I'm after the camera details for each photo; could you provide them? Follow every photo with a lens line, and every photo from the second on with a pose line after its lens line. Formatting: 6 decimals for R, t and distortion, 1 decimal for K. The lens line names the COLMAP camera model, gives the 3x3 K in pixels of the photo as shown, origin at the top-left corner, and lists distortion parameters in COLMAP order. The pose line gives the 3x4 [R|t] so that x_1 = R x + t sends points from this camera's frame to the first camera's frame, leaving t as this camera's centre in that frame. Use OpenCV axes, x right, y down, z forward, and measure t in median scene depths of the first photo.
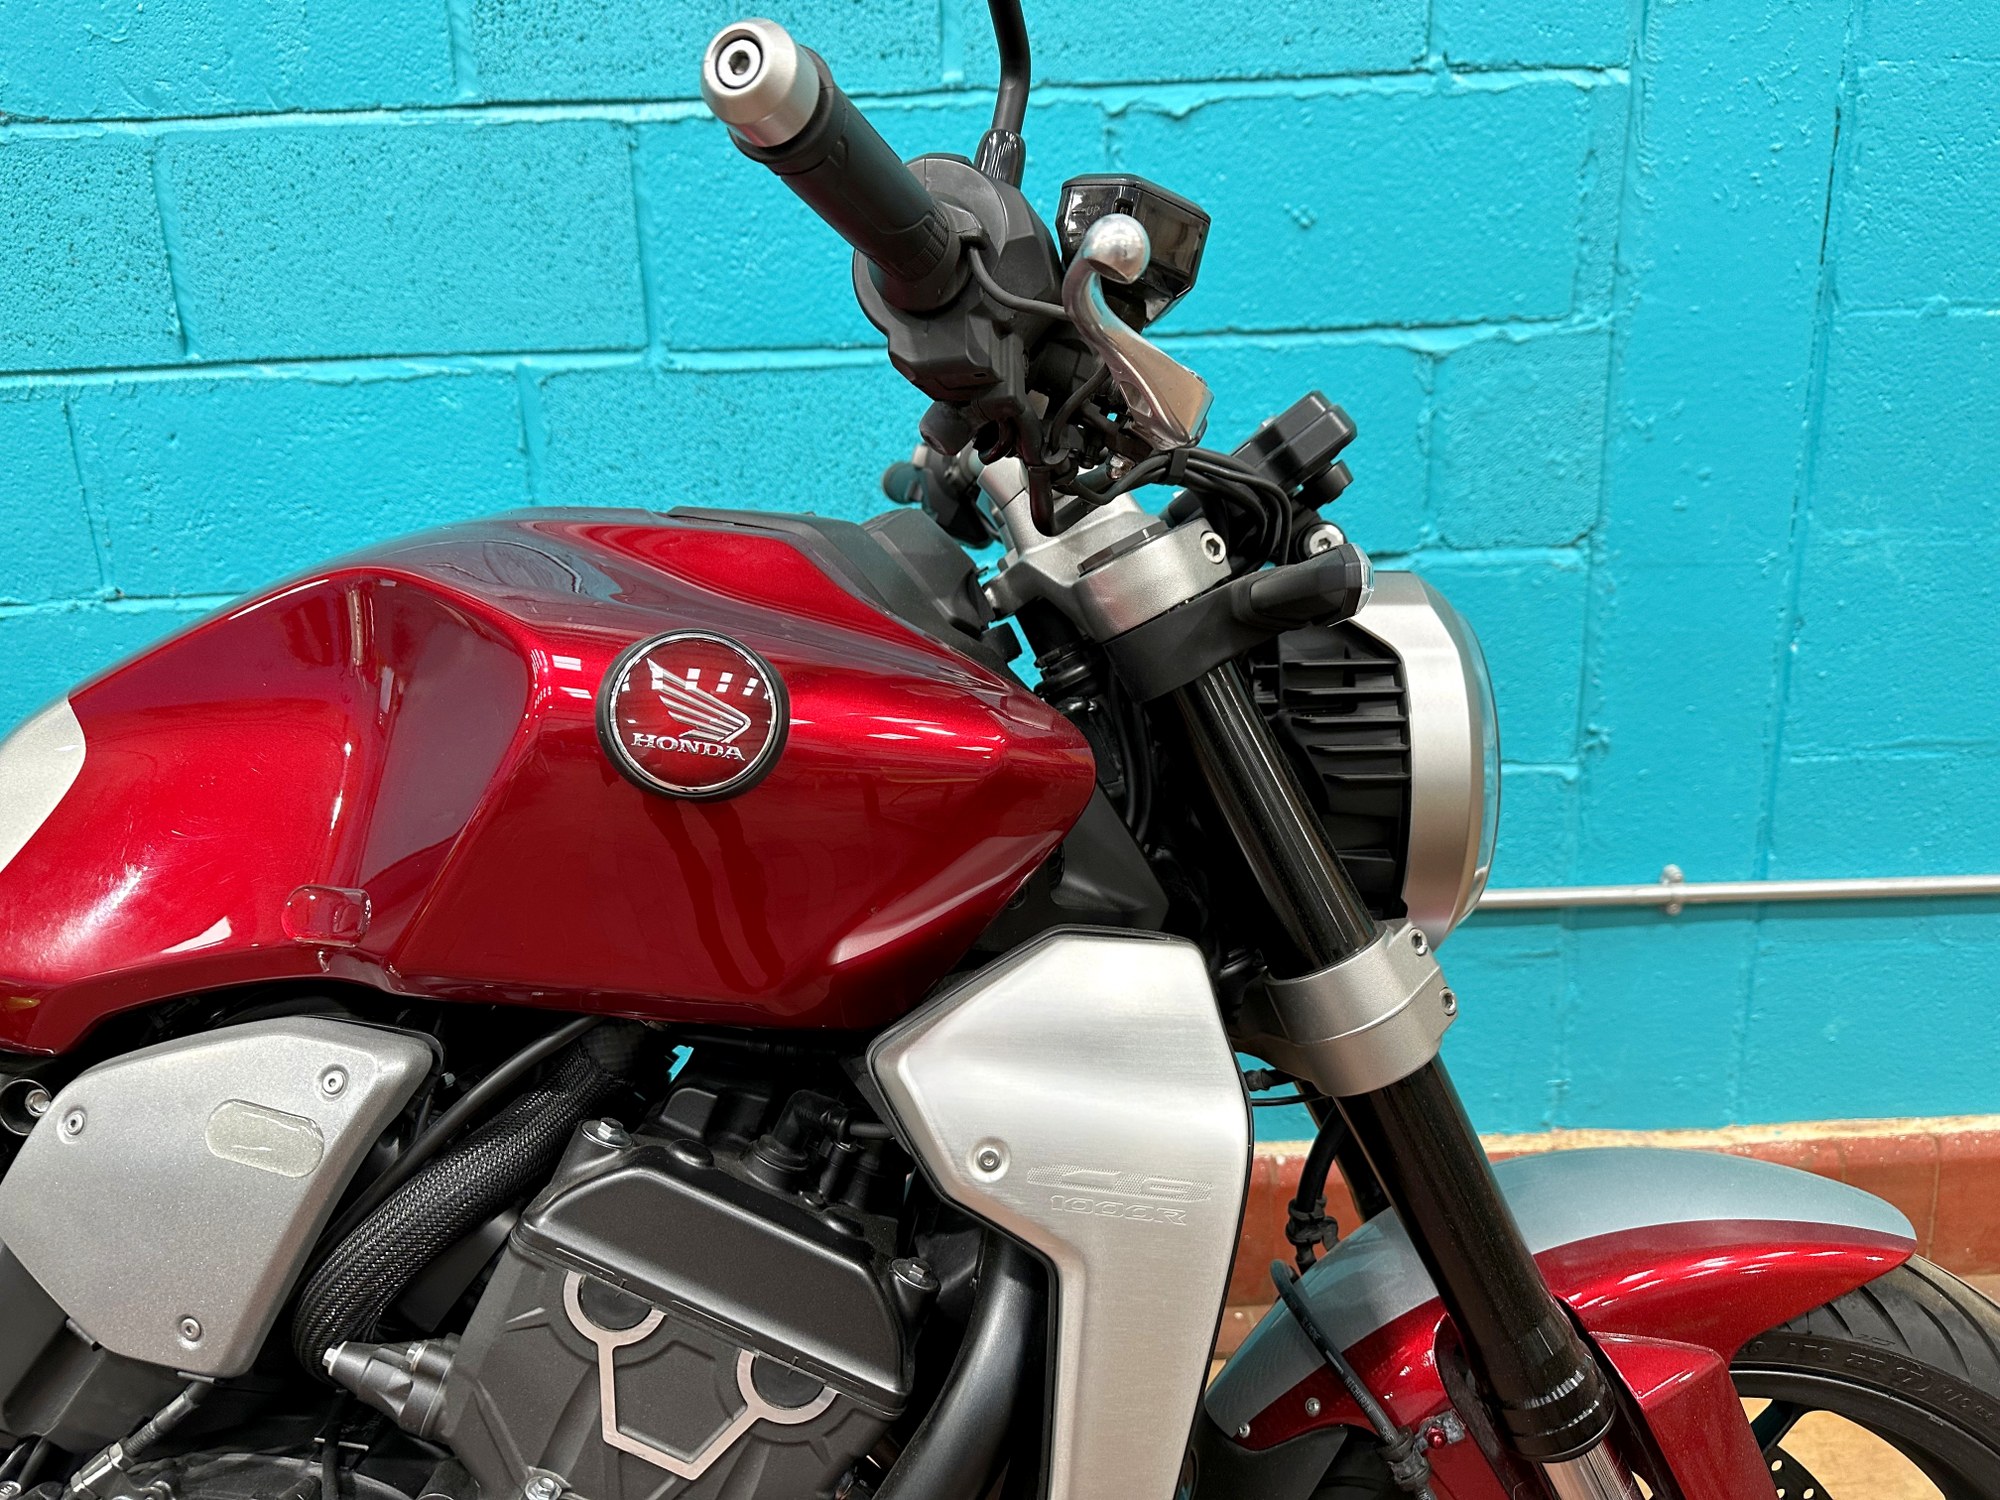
lens RADIAL K [[1396.3, 0, 993.2], [0, 1396.3, 757.9], [0, 0, 1]] dist [0.001827, -0.010940]
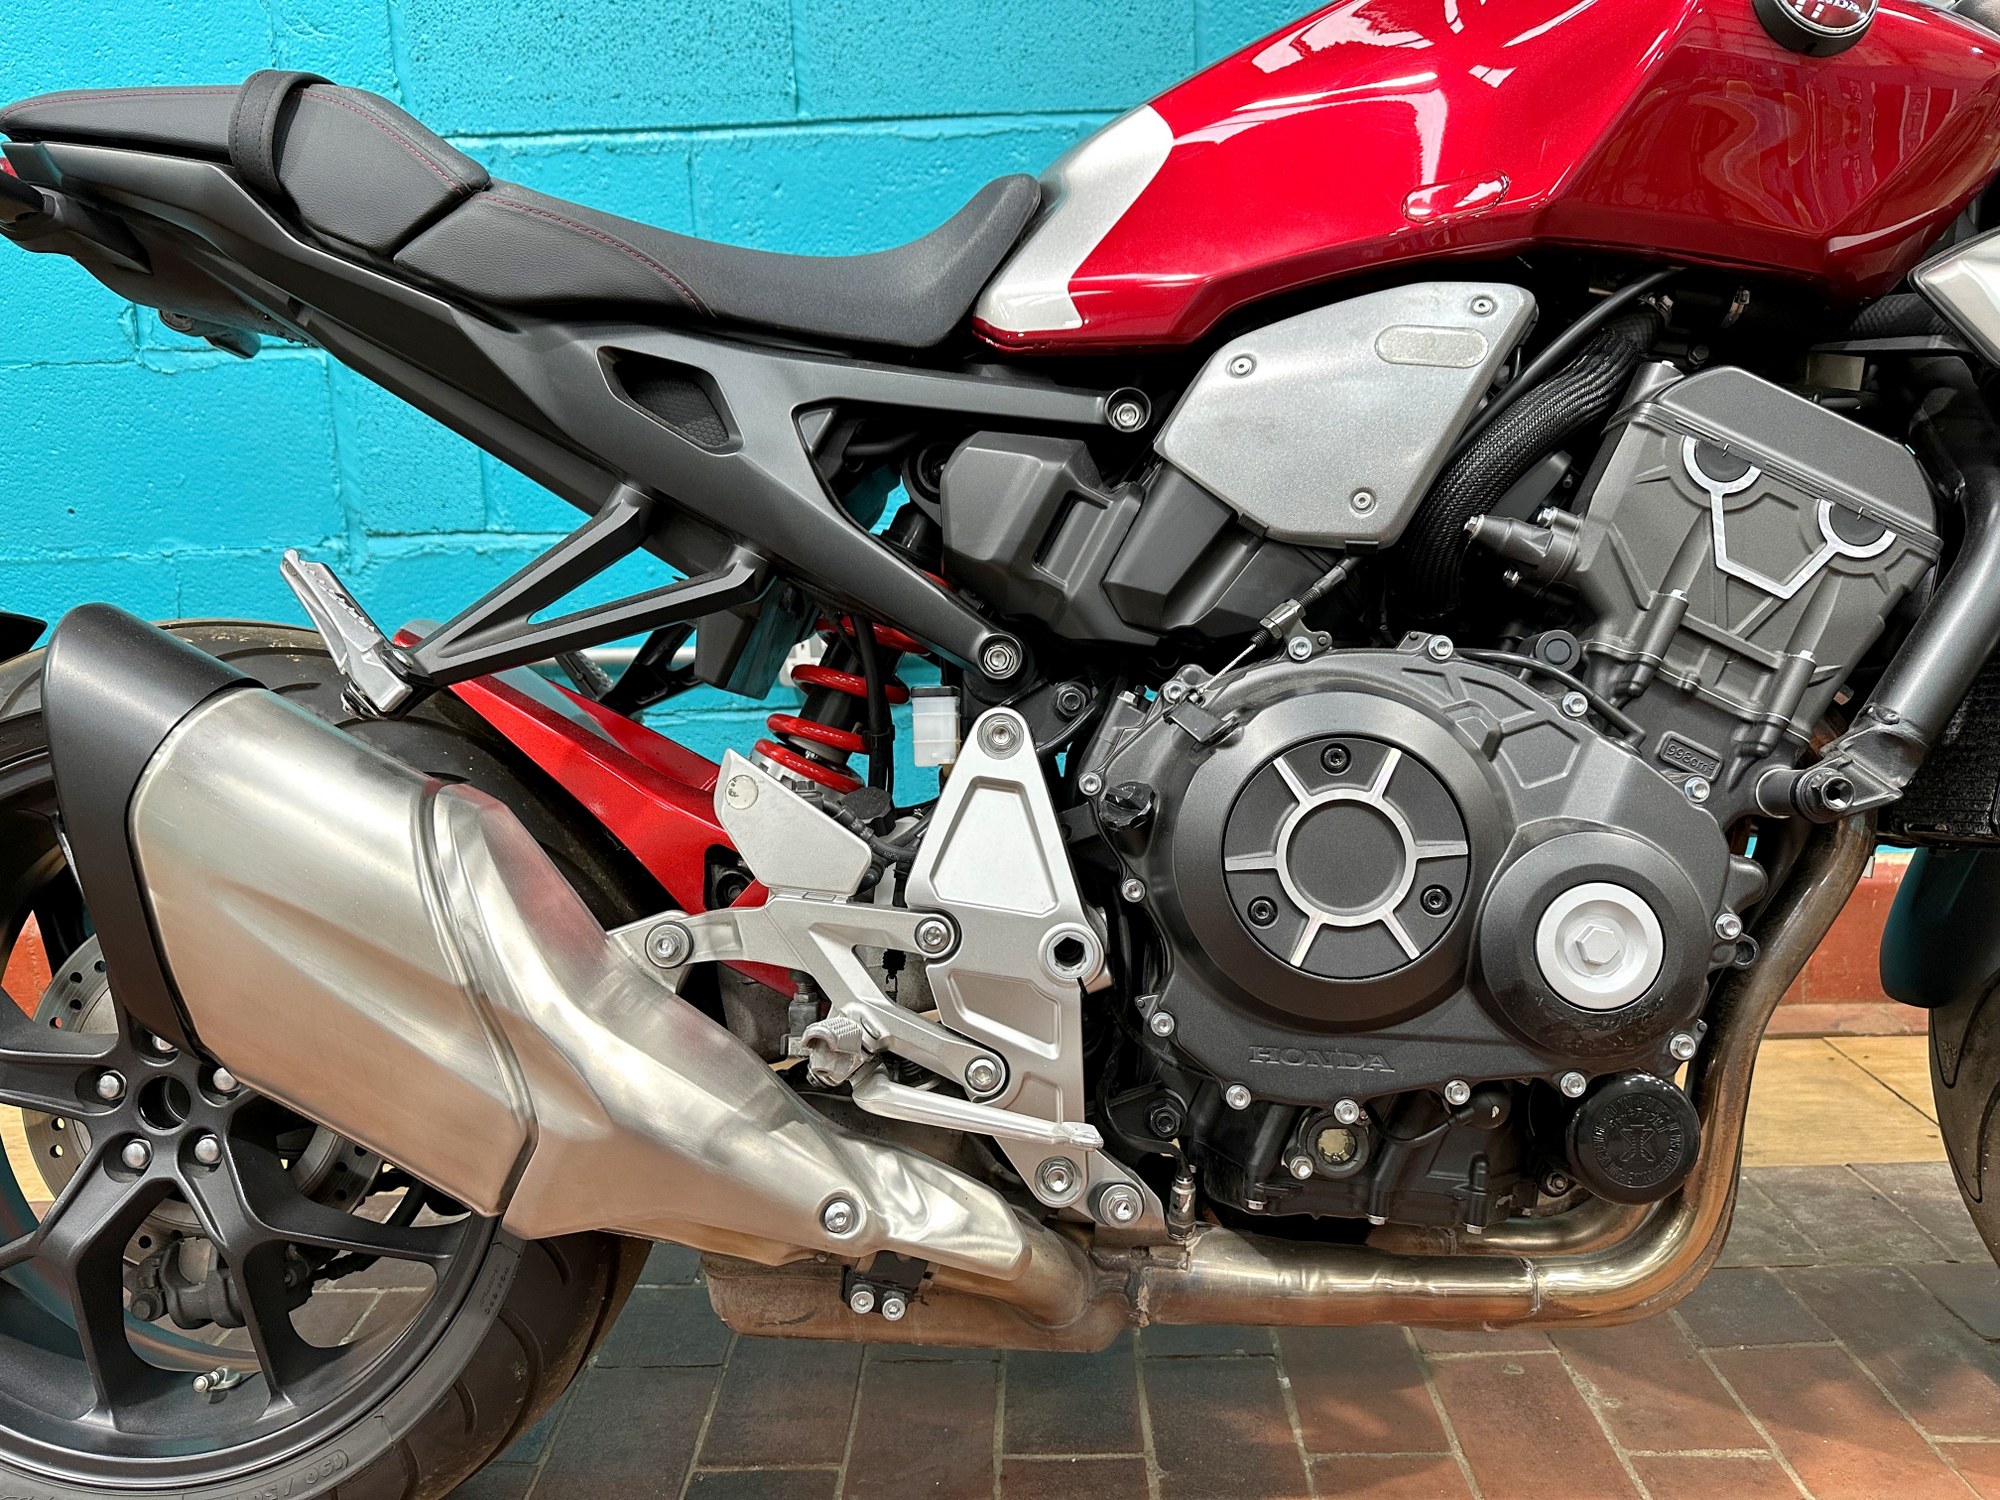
lens RADIAL K [[1375.0, 0, 1000.4], [0, 1375.0, 741.9], [0, 0, 1]] dist [0.038848, -0.066075]
pose [[0.999593, 0.008052, -0.027384, -0.372136], [-0.009782, 0.997926, -0.063631, 0.304755], [0.026815, 0.063873, 0.997598, -0.112512]]
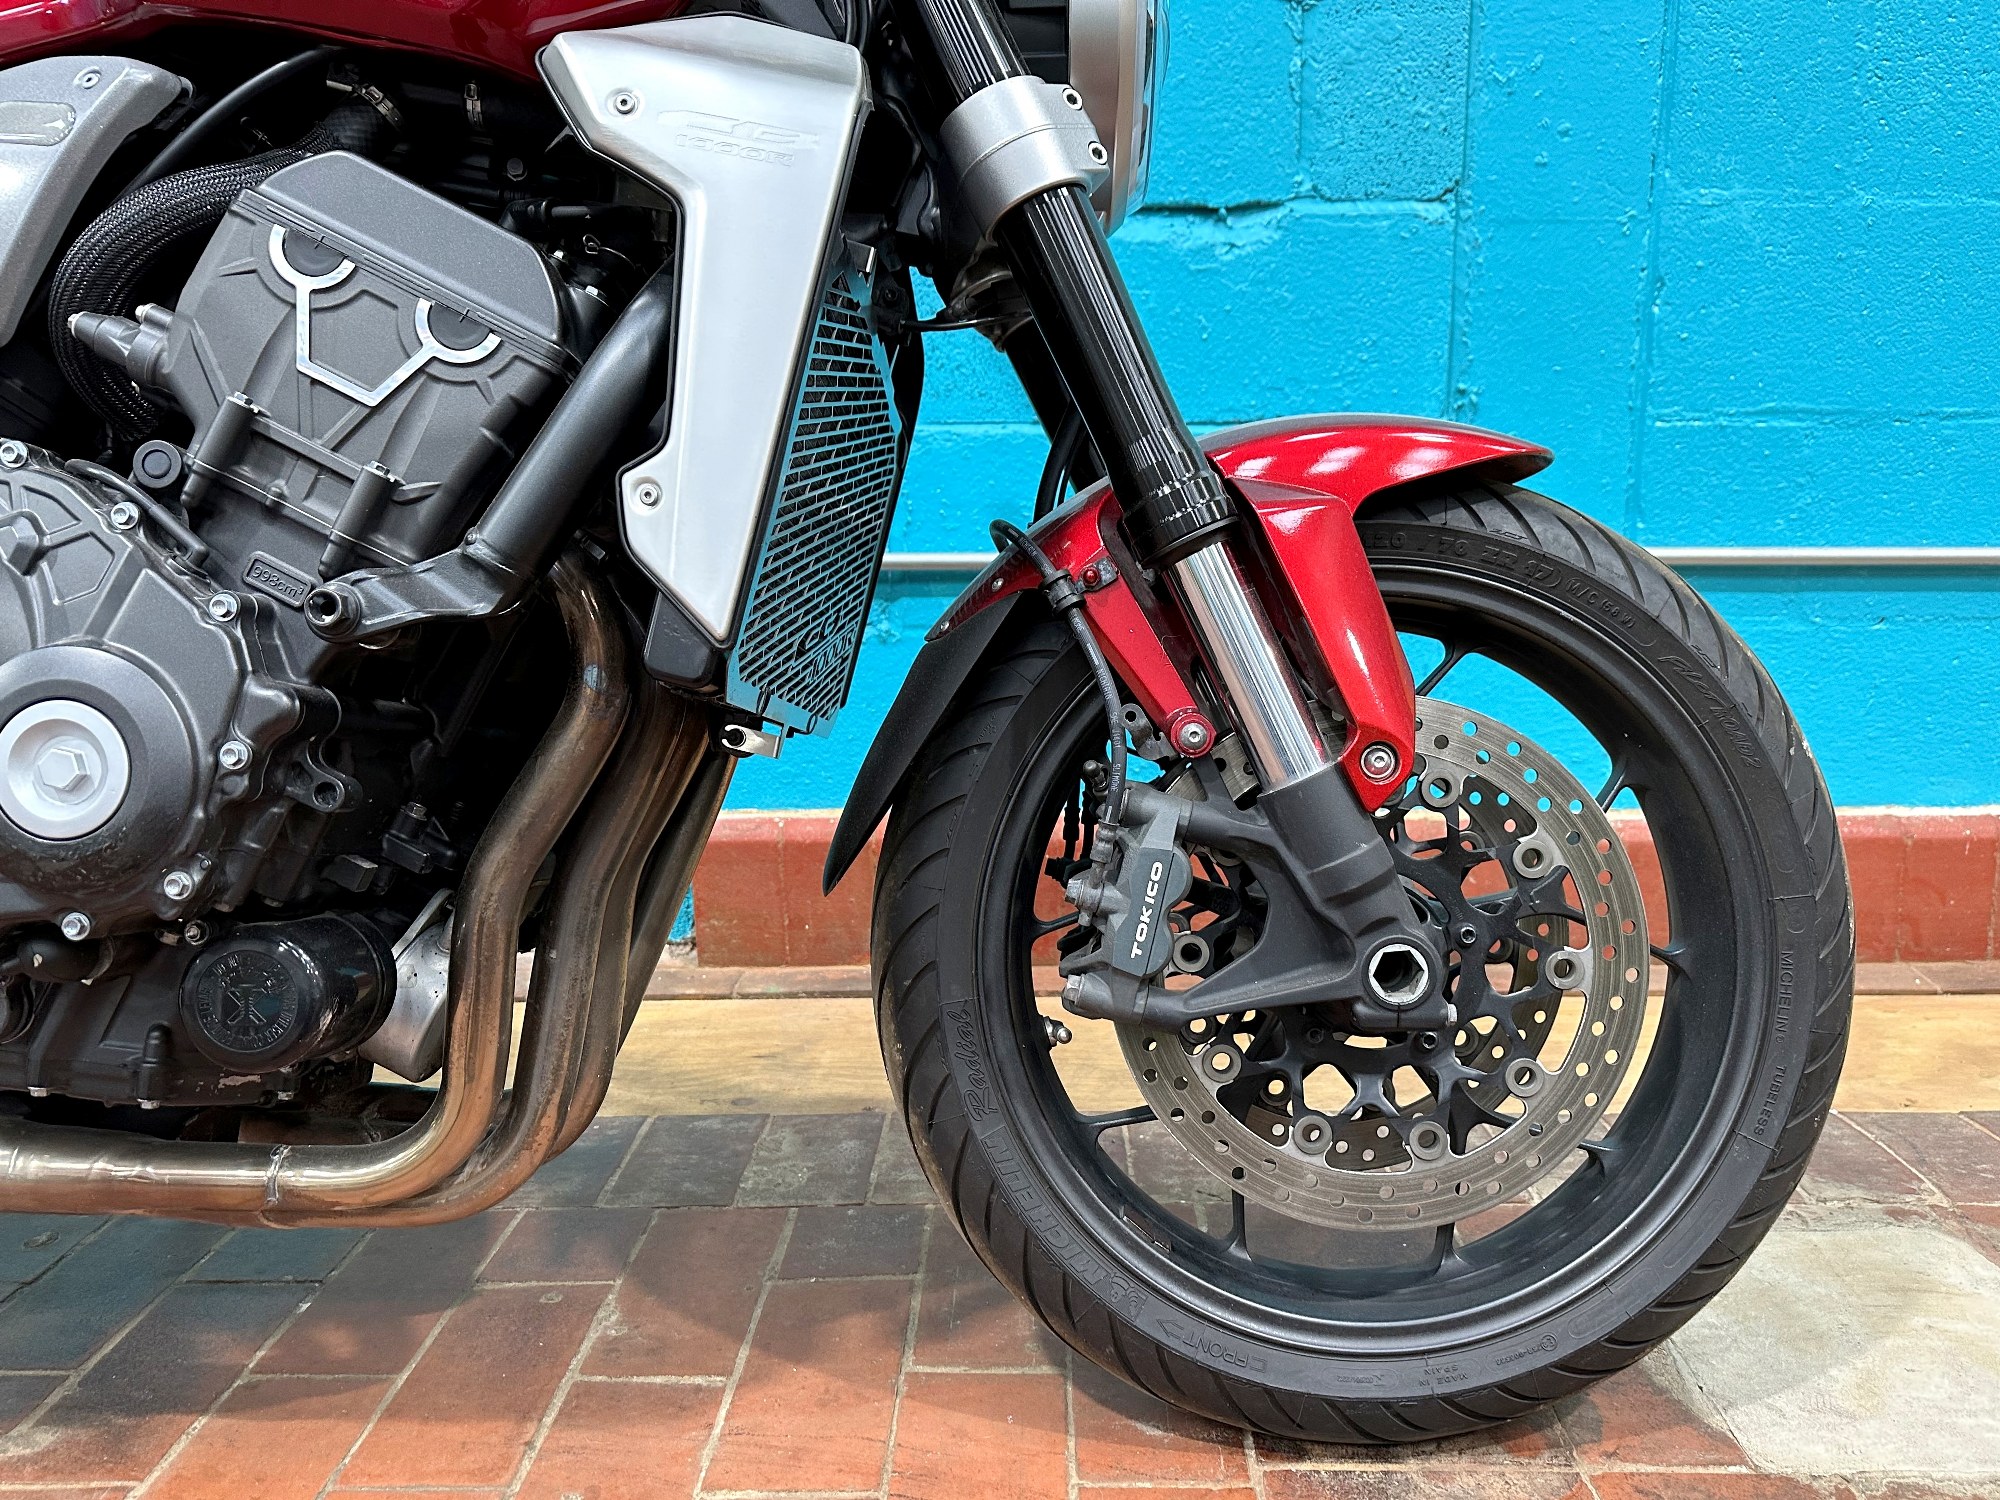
lens RADIAL K [[1446.9, 0, 1041.5], [0, 1446.9, 794.1], [0, 0, 1]] dist [0.008635, -0.009741]
pose [[0.999522, 0.027622, -0.013880, 0.151822], [-0.028122, 0.998910, -0.037257, 0.360152], [0.012835, 0.037629, 0.999209, -0.076864]]
